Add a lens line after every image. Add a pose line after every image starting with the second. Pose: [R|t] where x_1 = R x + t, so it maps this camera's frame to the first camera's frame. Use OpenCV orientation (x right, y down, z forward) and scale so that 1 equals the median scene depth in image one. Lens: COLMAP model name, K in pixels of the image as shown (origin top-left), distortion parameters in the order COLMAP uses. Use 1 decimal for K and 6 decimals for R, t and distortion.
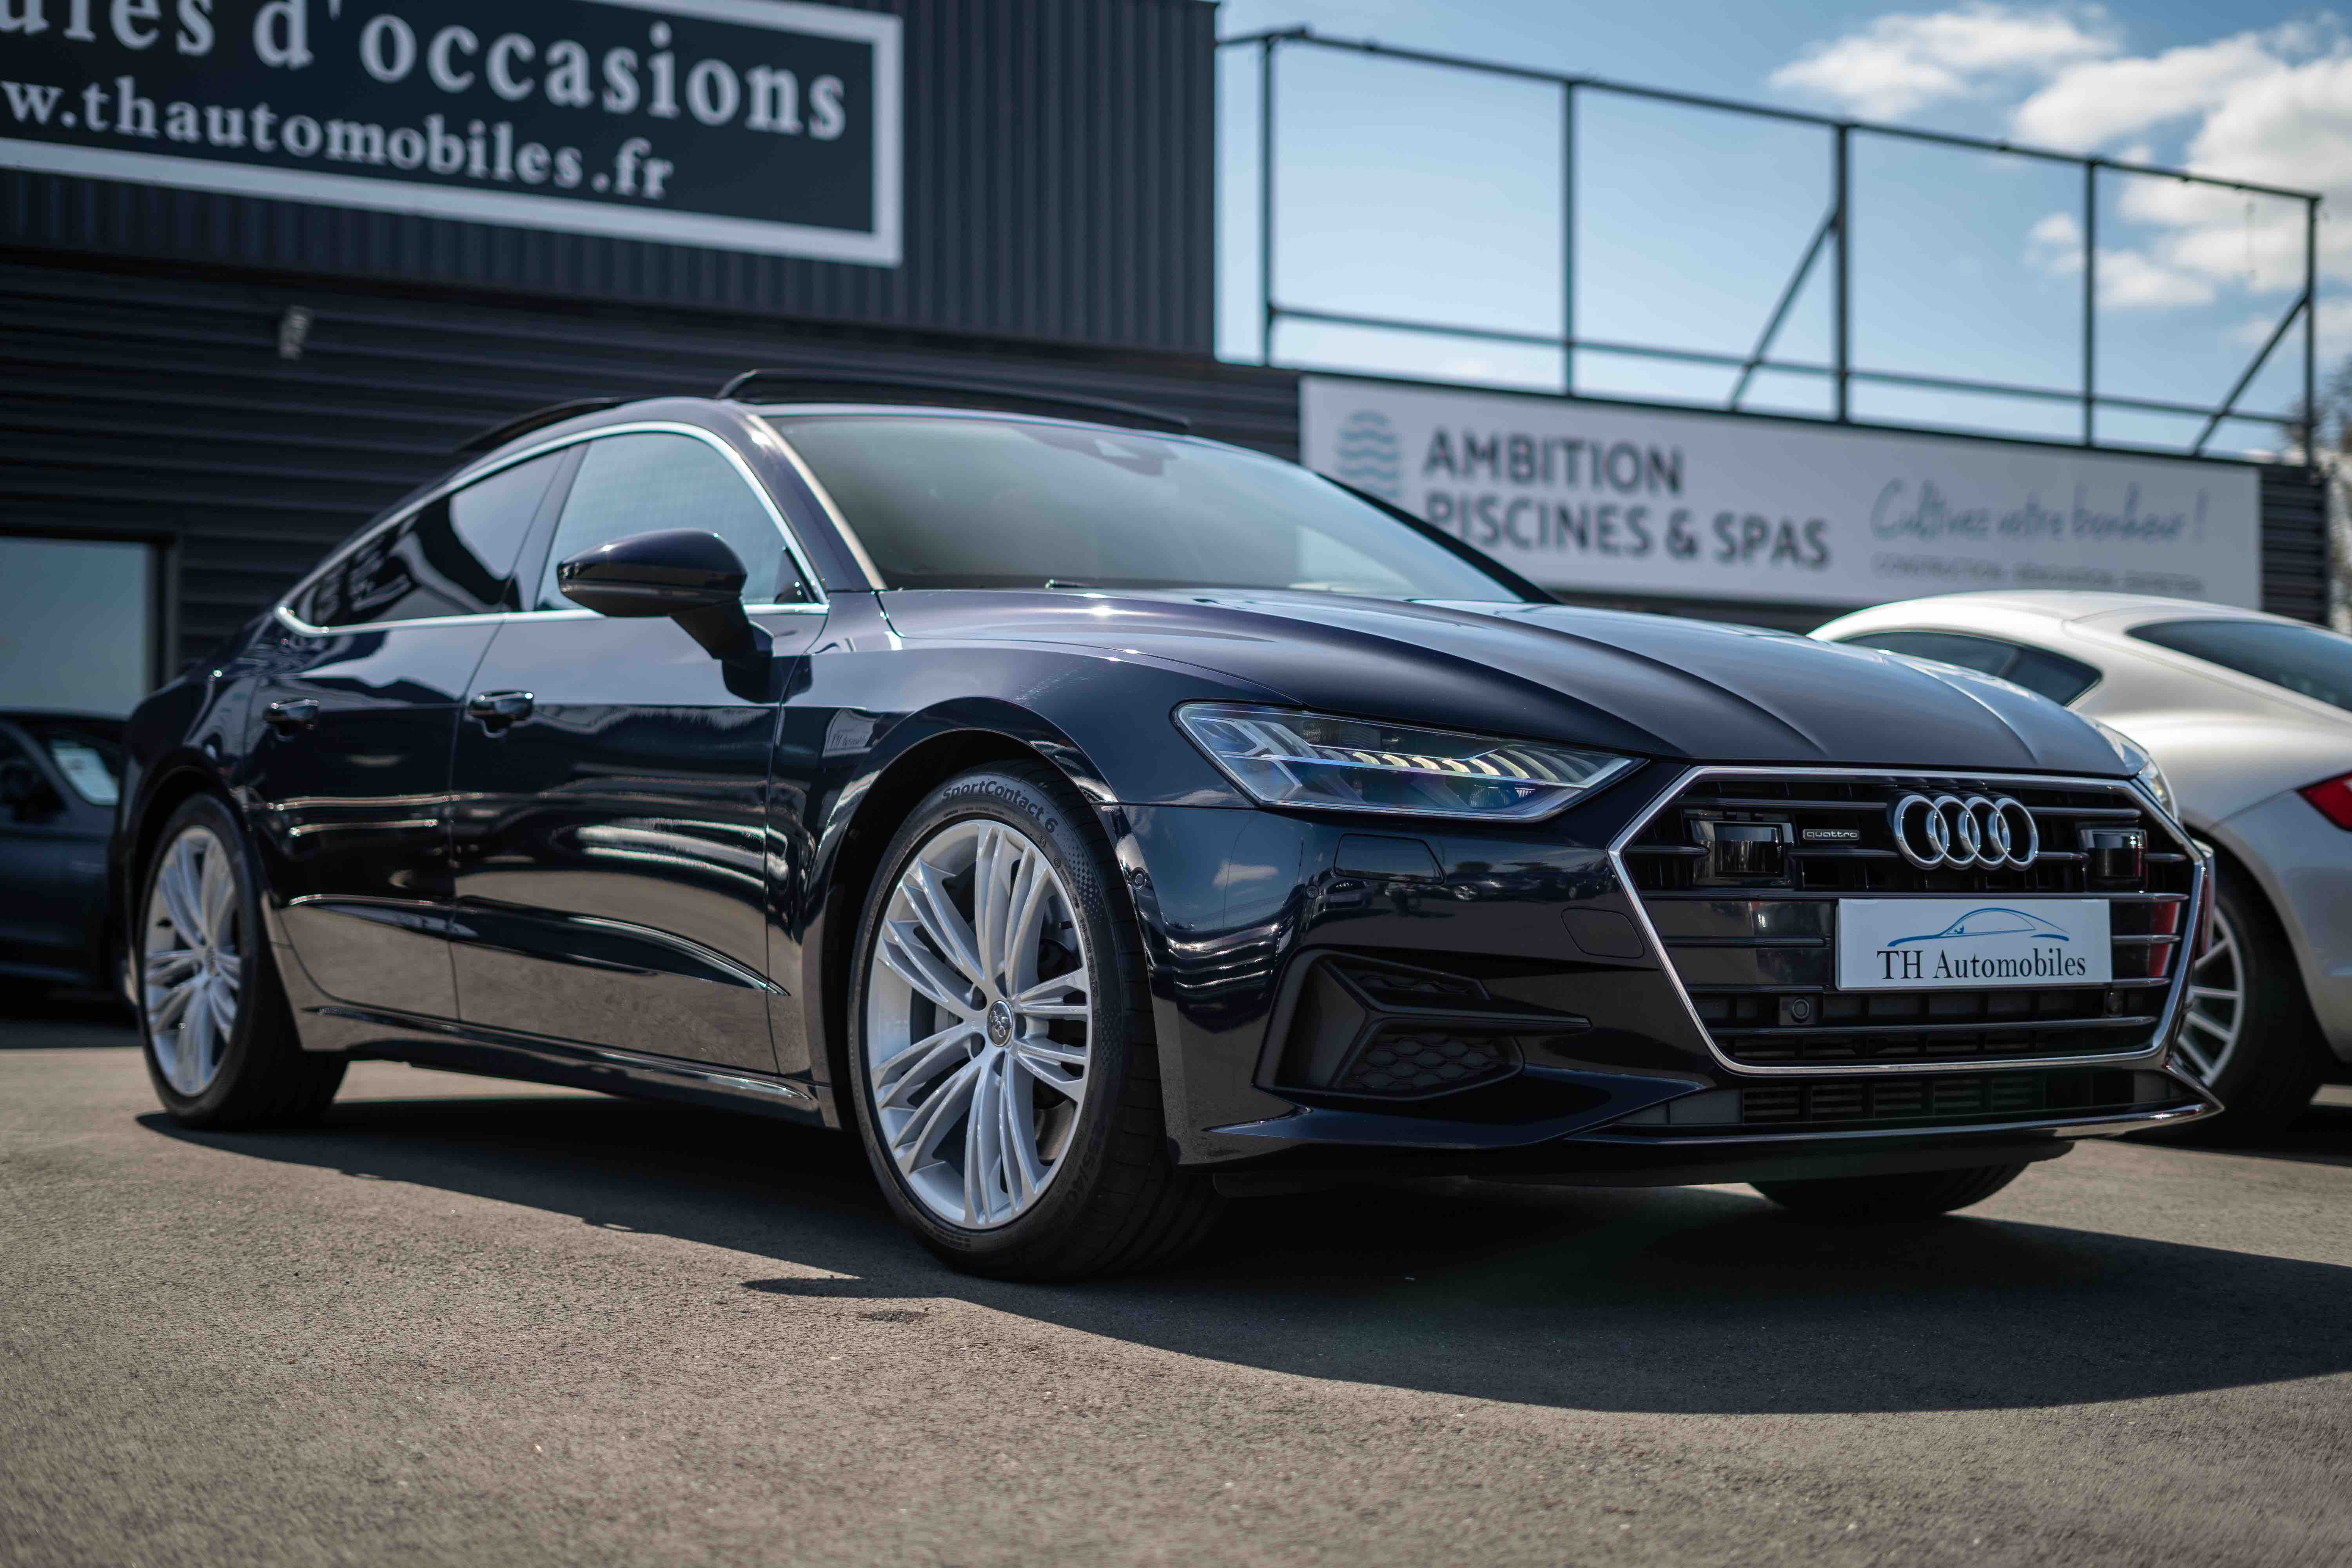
lens RADIAL K [[3453.5, 0, 1176.0], [0, 3453.5, 784.0], [0, 0, 1]] dist [-0.014866, 0.046689]
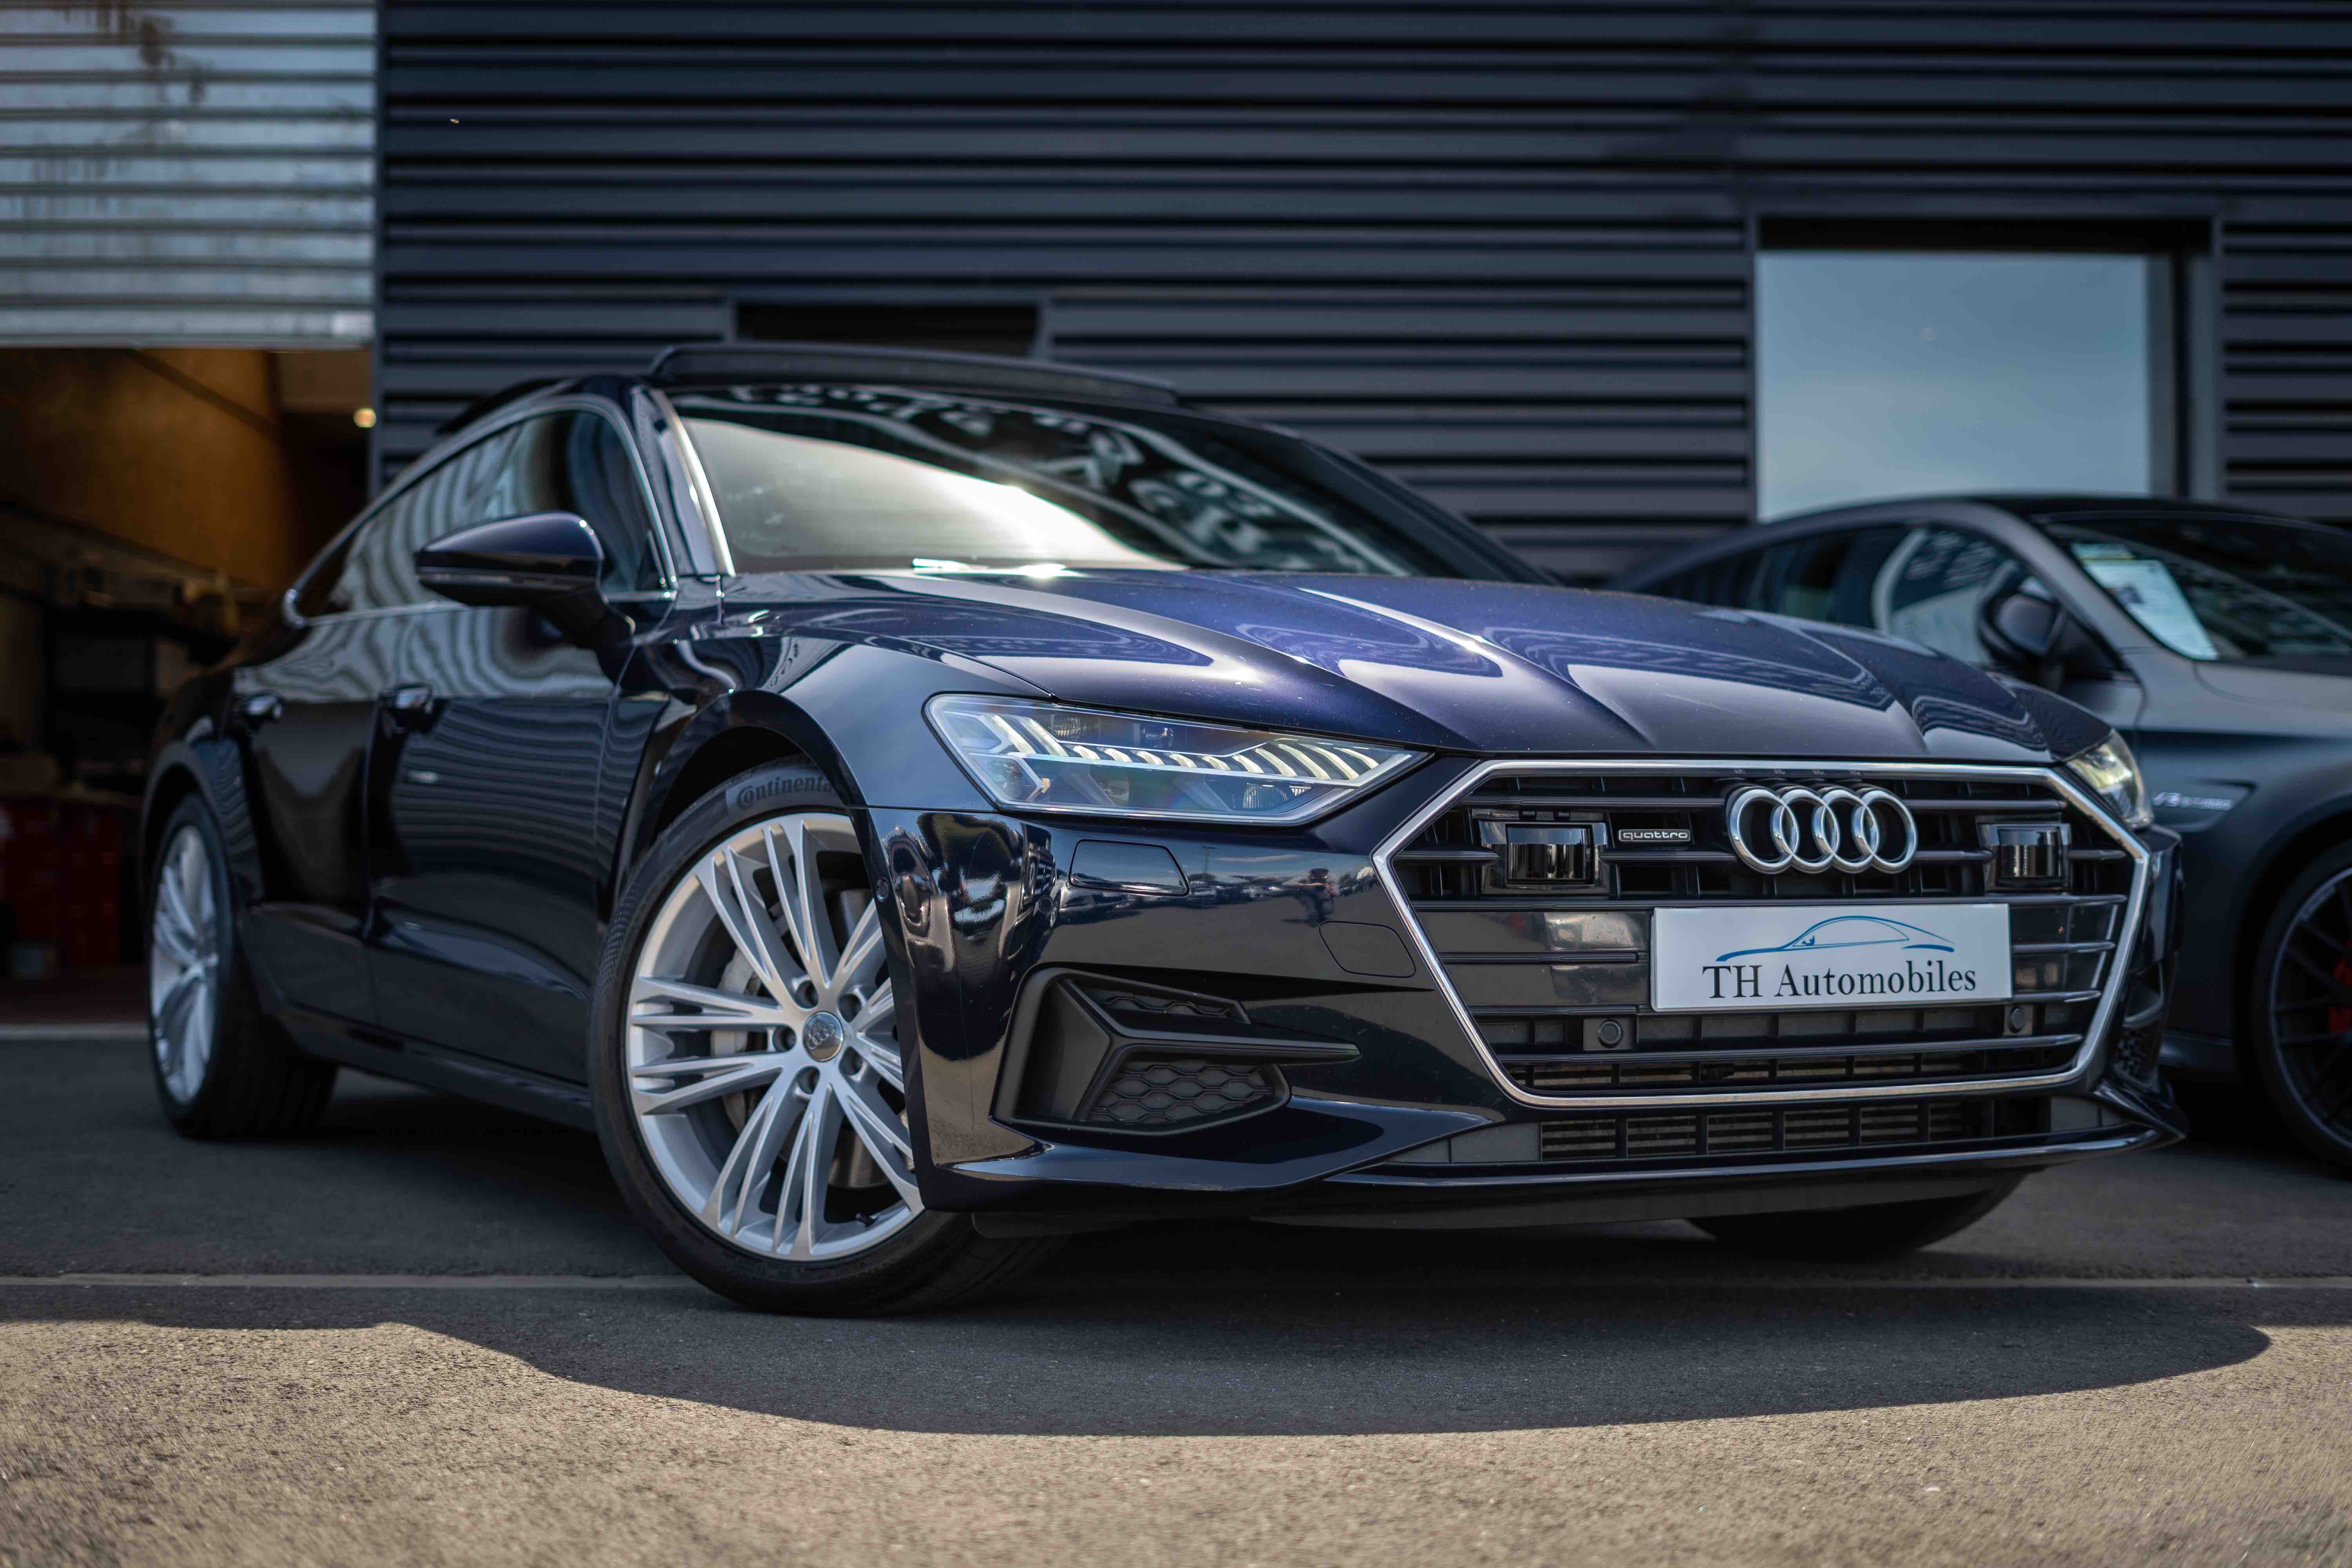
lens RADIAL K [[3453.5, 0, 1176.0], [0, 3453.5, 784.0], [0, 0, 1]] dist [-0.014866, 0.046689]
pose [[0.993062, -0.009406, -0.117215, 0.169920], [0.010340, 0.999919, 0.007365, -0.006309], [0.117136, -0.008526, 0.993079, 0.101822]]
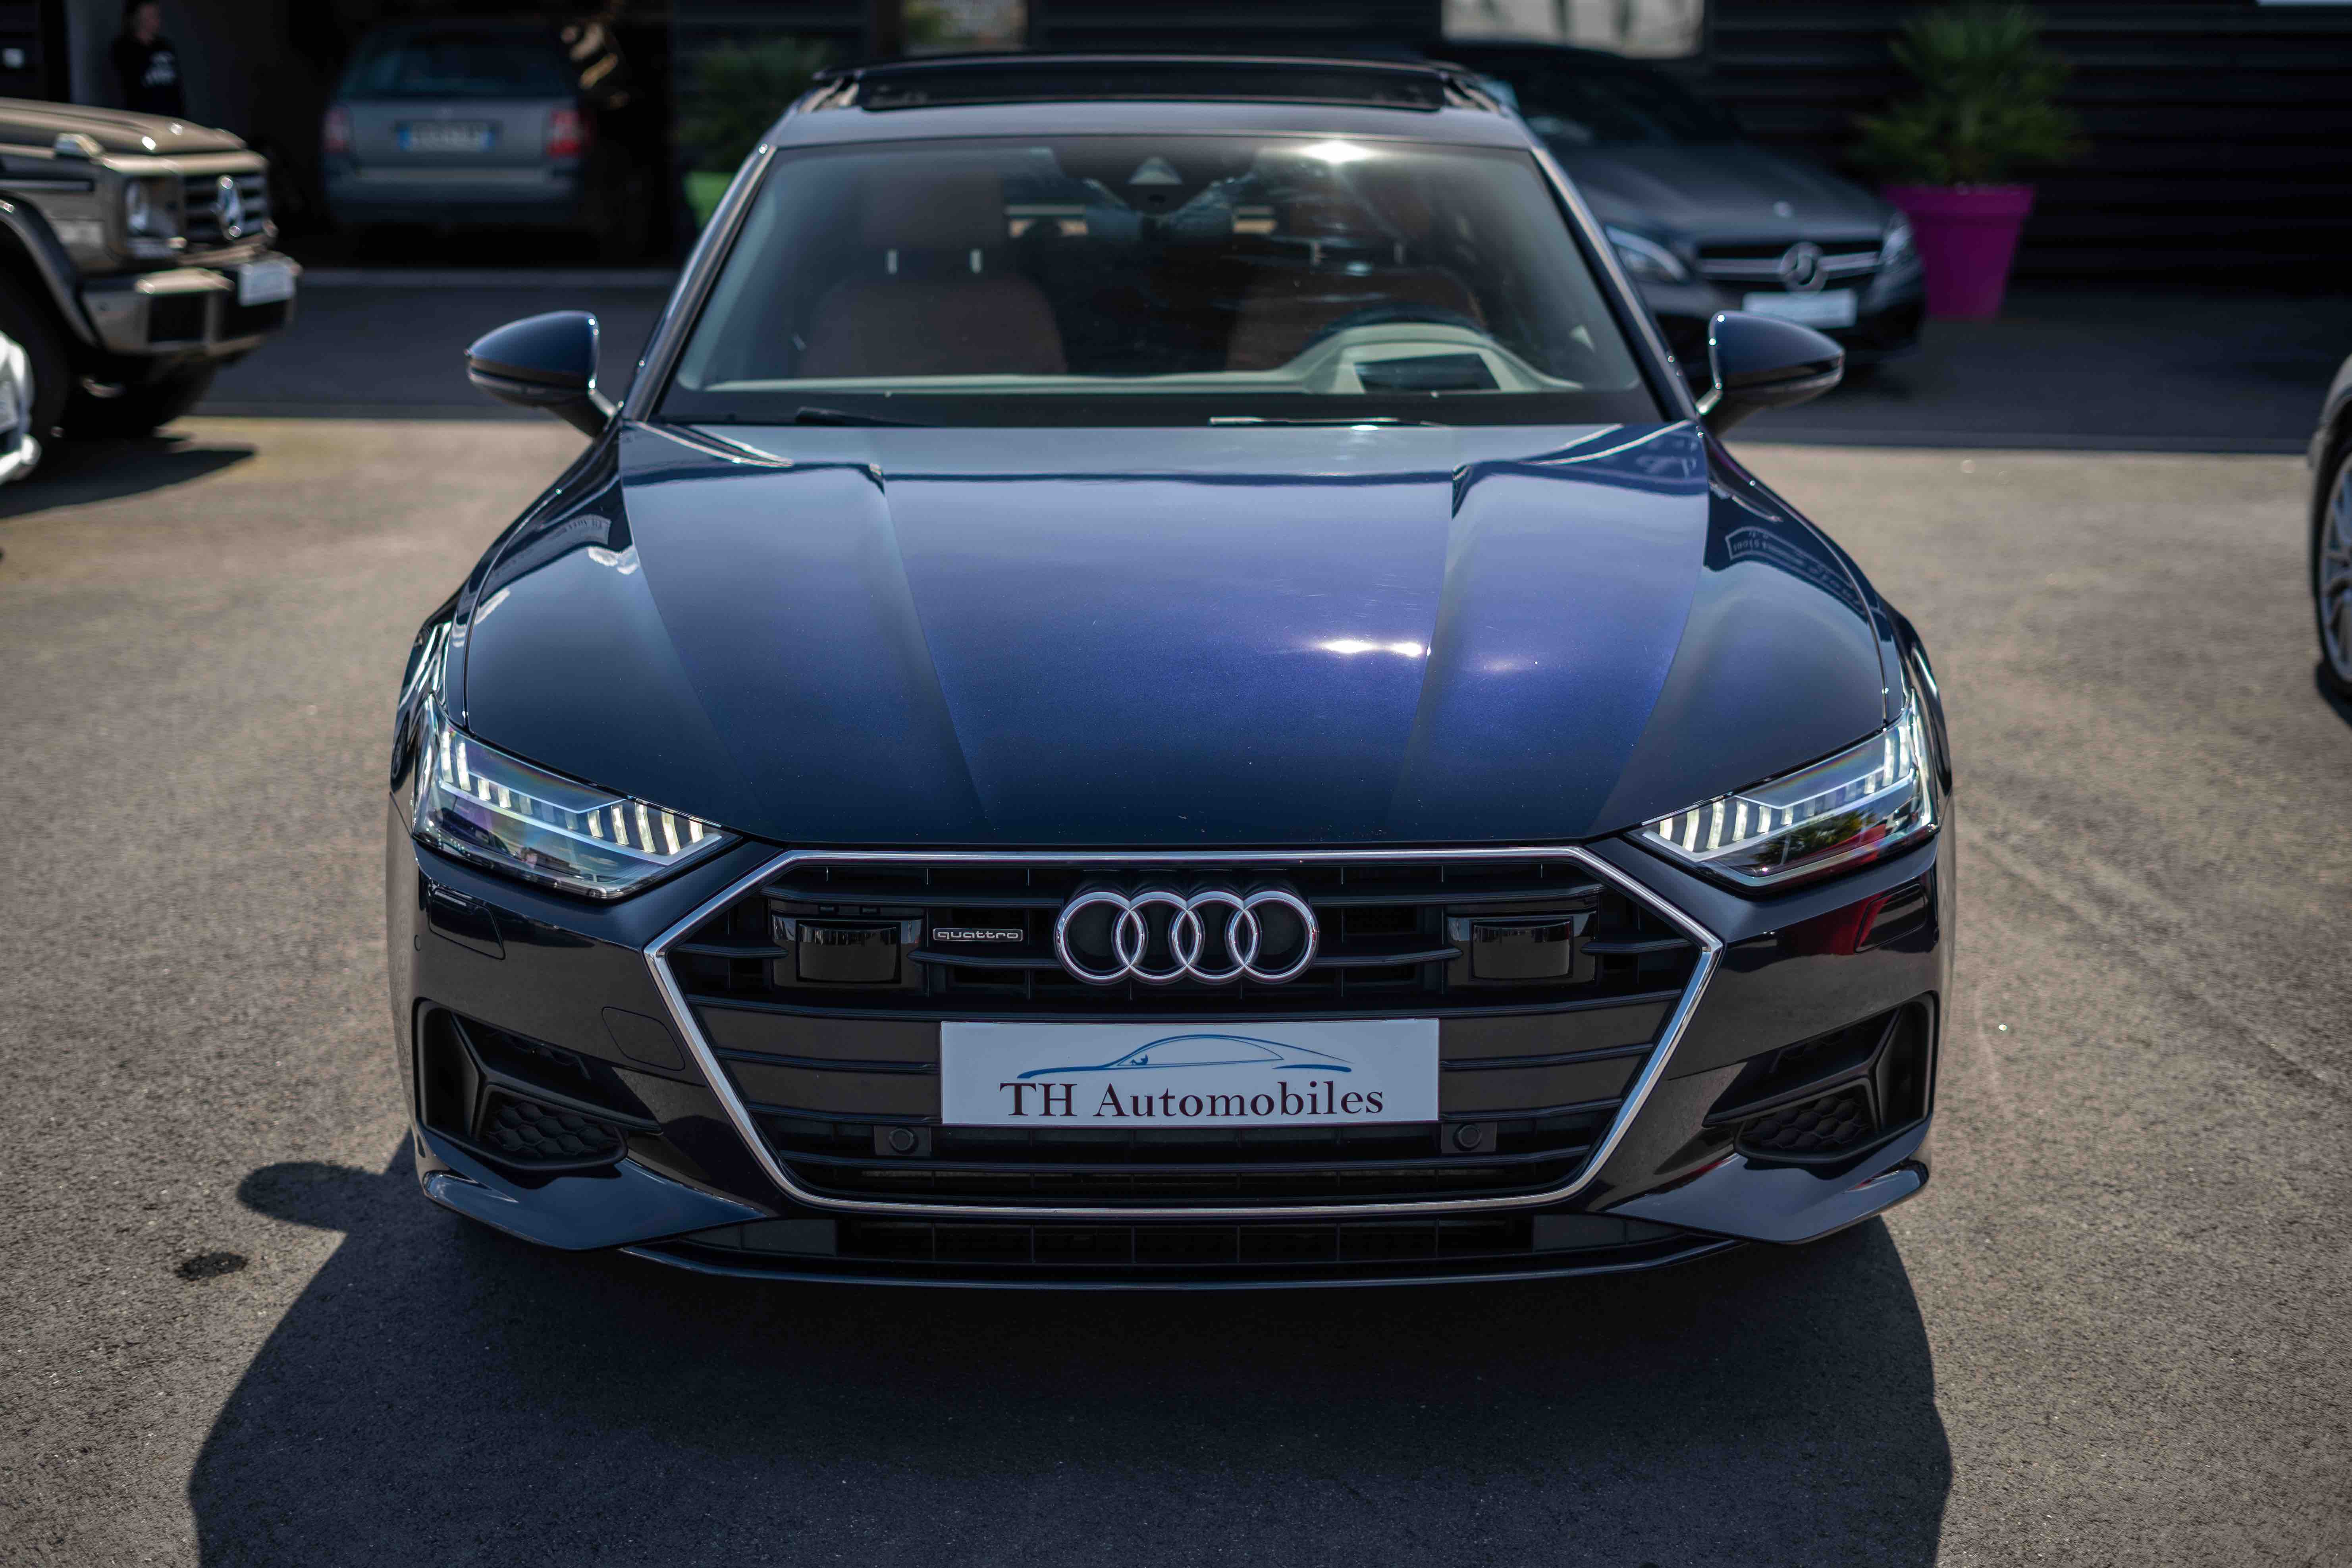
lens RADIAL K [[3517.8, 0, 1176.0], [0, 3517.8, 784.0], [0, 0, 1]] dist [-0.023257, 0.056434]
pose [[0.817929, 0.127668, -0.560974, 0.693688], [0.018854, 0.968596, 0.247925, -0.227928], [0.575009, -0.213362, 0.789836, 0.359770]]
